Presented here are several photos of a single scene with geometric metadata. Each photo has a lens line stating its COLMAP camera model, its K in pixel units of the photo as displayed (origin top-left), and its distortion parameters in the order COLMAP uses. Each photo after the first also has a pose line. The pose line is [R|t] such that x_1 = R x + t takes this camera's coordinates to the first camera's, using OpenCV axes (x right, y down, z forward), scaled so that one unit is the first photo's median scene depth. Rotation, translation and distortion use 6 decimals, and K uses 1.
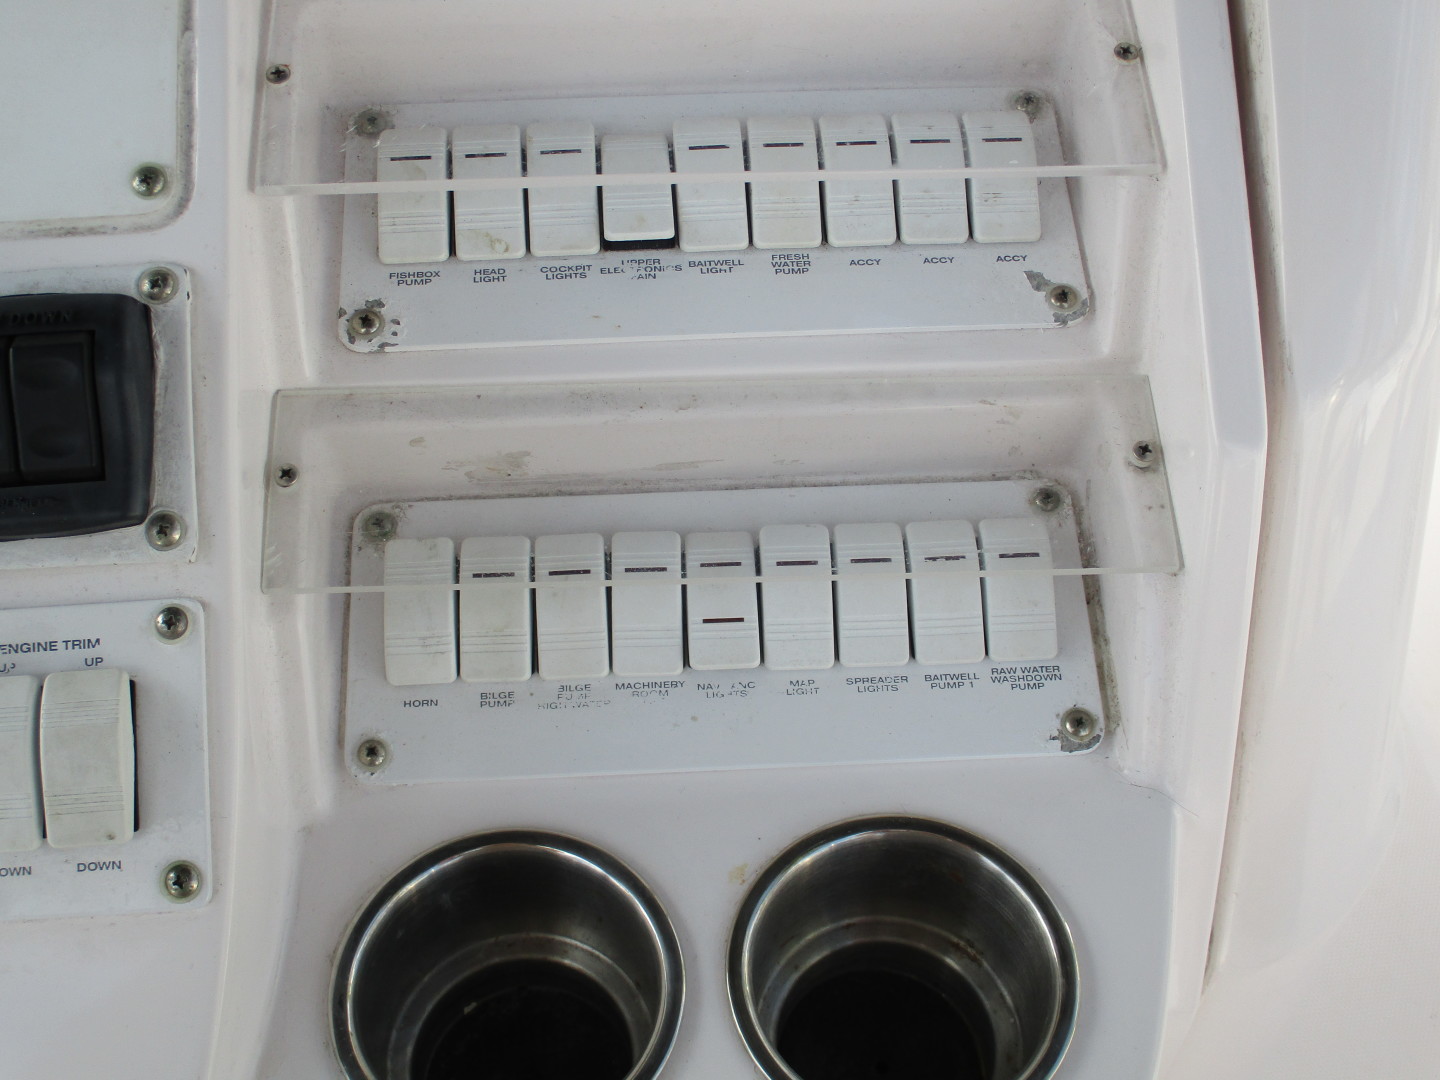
lens RADIAL K [[1787.7, 0, 705.3], [0, 1787.7, 536.4], [0, 0, 1]] dist [-0.061800, 0.000000]
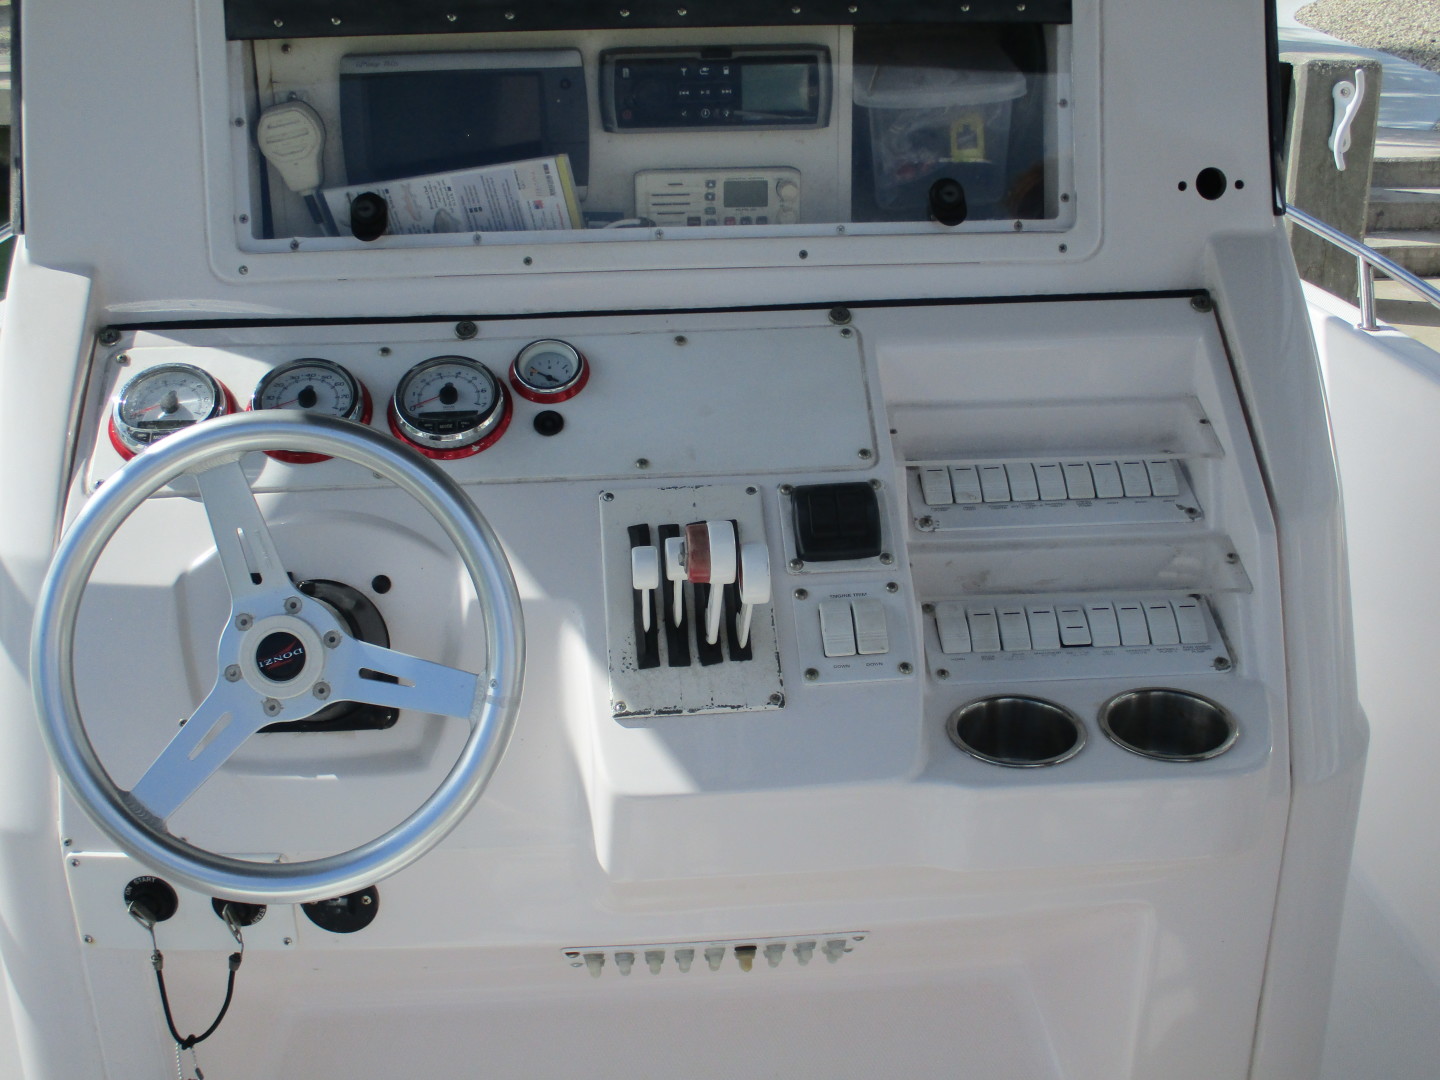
lens RADIAL K [[1787.7, 0, 725.9], [0, 1787.7, 537.5], [0, 0, 1]] dist [-0.061800, 0.000000]
pose [[0.999688, -0.024641, 0.003982, -0.489033], [0.023931, 0.900852, -0.433467, 1.012242], [0.007094, 0.433427, 0.901161, -1.322354]]
